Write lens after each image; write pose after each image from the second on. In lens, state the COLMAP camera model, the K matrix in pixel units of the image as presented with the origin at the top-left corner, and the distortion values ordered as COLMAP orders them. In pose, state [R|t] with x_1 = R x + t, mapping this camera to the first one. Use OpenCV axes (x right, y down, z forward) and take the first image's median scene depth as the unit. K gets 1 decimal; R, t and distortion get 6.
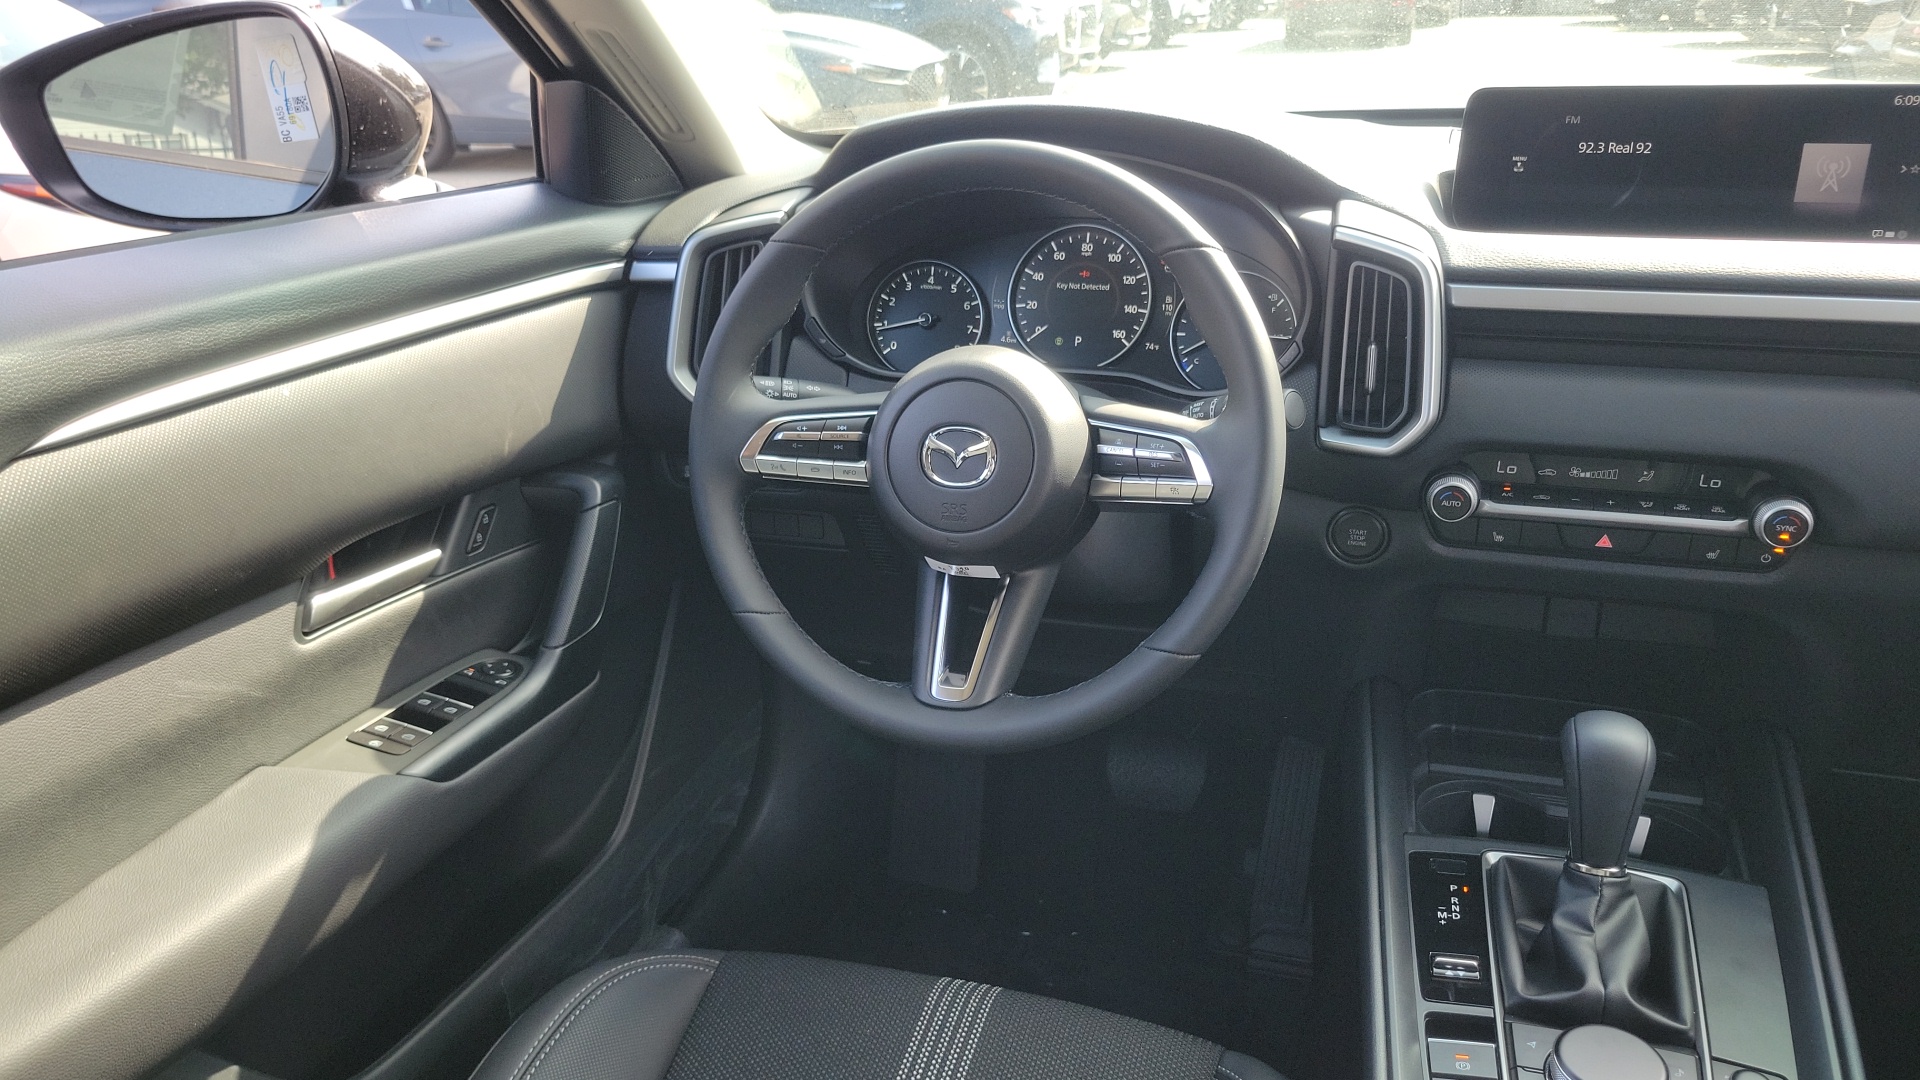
lens RADIAL K [[1418.7, 0, 955.7], [0, 1418.7, 557.1], [0, 0, 1]] dist [0.026053, -0.003812]
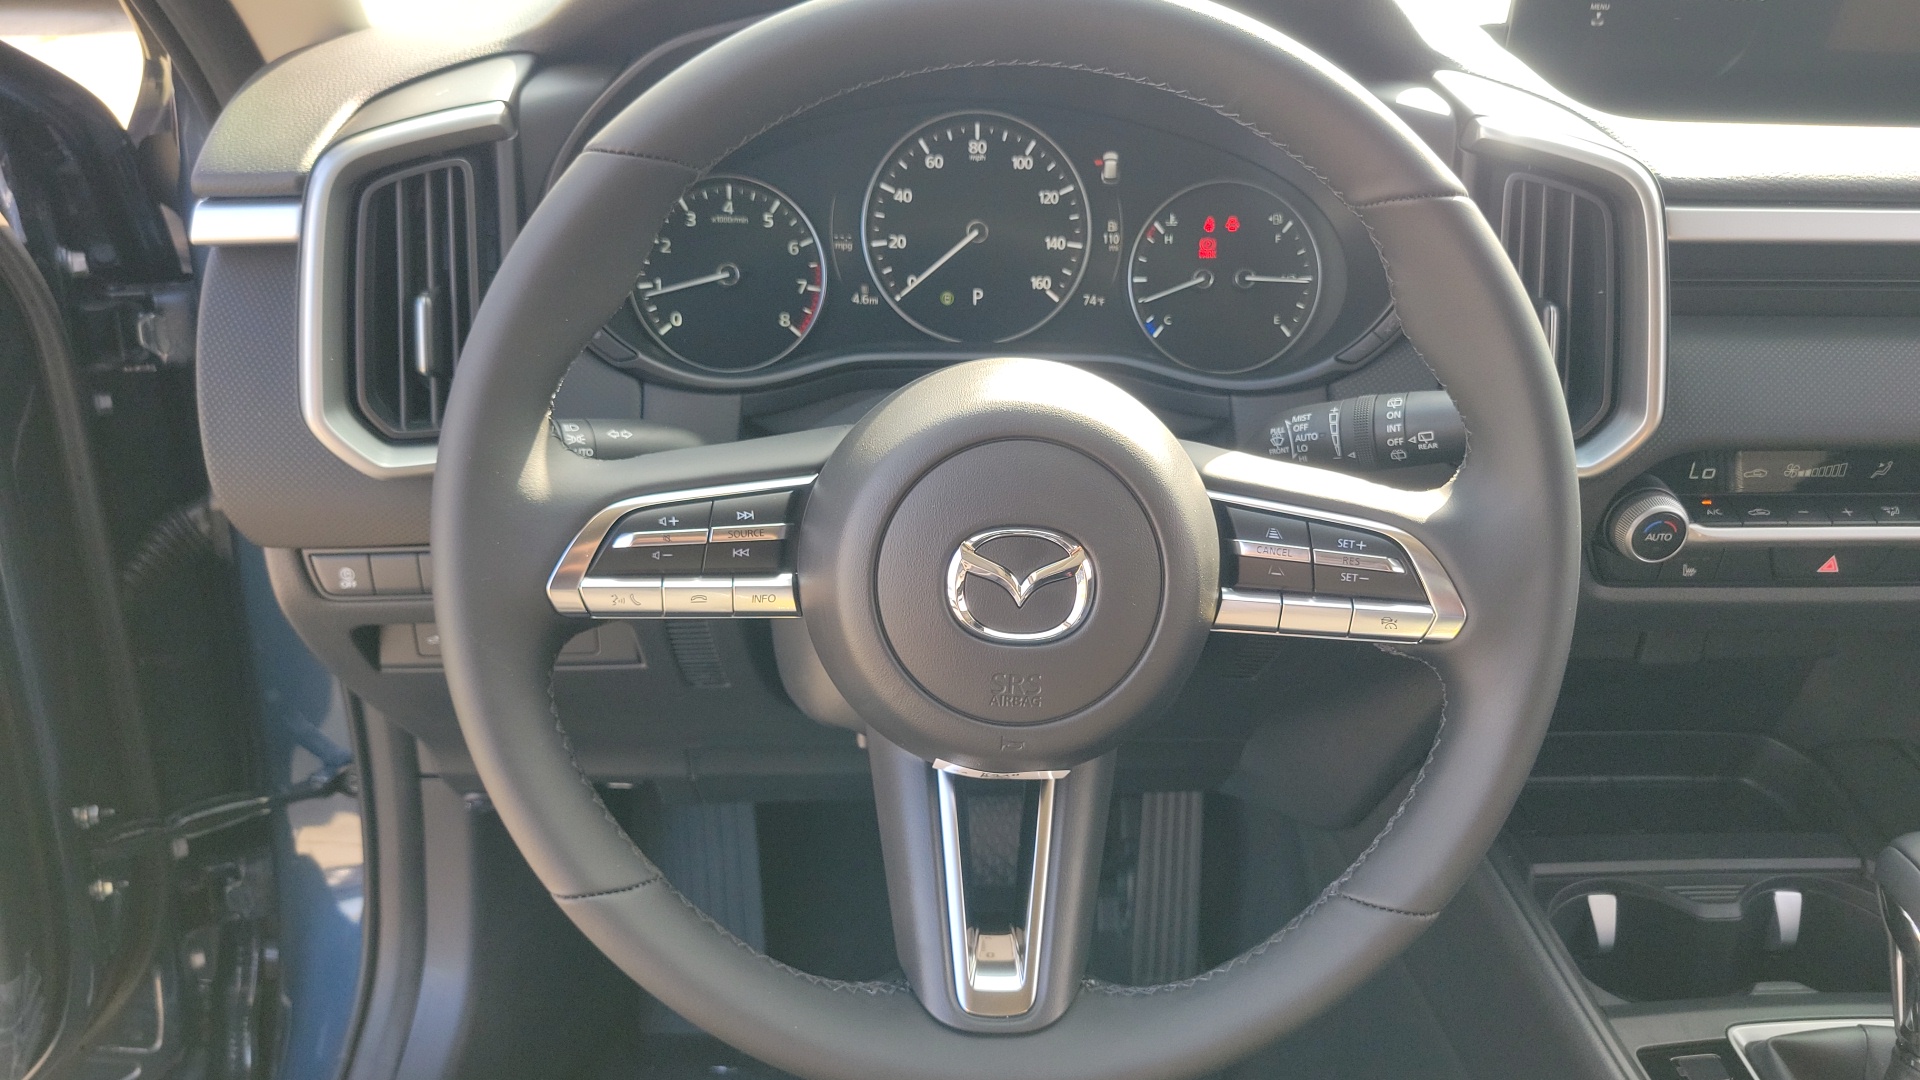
lens RADIAL K [[1460.9, 0, 969.8], [0, 1460.9, 530.2], [0, 0, 1]] dist [0.022710, 0.001100]
pose [[0.933187, -0.119258, 0.339027, -0.184359], [0.091969, 0.991171, 0.095511, -0.134224], [-0.347424, -0.057949, 0.935916, 0.458444]]
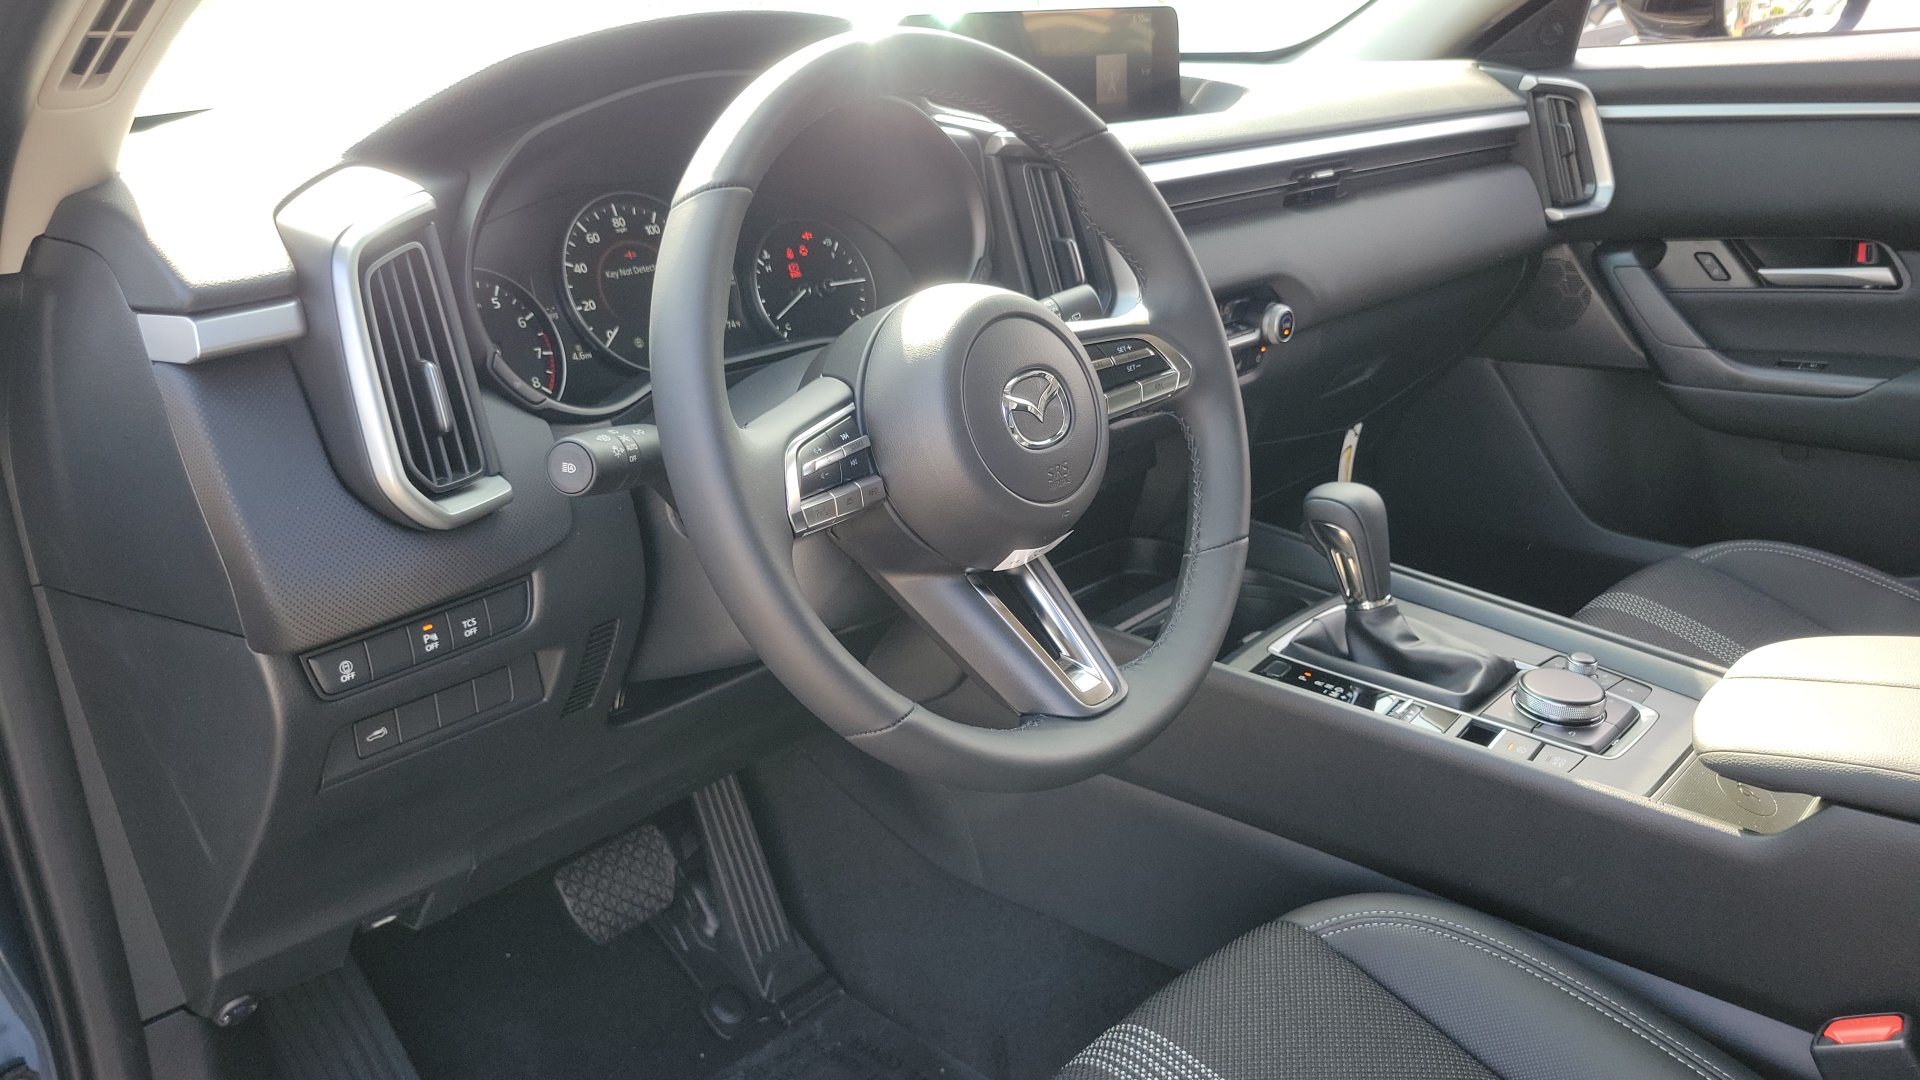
lens RADIAL K [[1460.9, 0, 969.8], [0, 1460.9, 530.2], [0, 0, 1]] dist [0.022710, 0.001100]
pose [[0.413878, -0.286868, 0.863951, -0.690412], [0.360415, 0.923137, 0.133862, -0.120621], [-0.835946, 0.255978, 0.485458, 0.592814]]
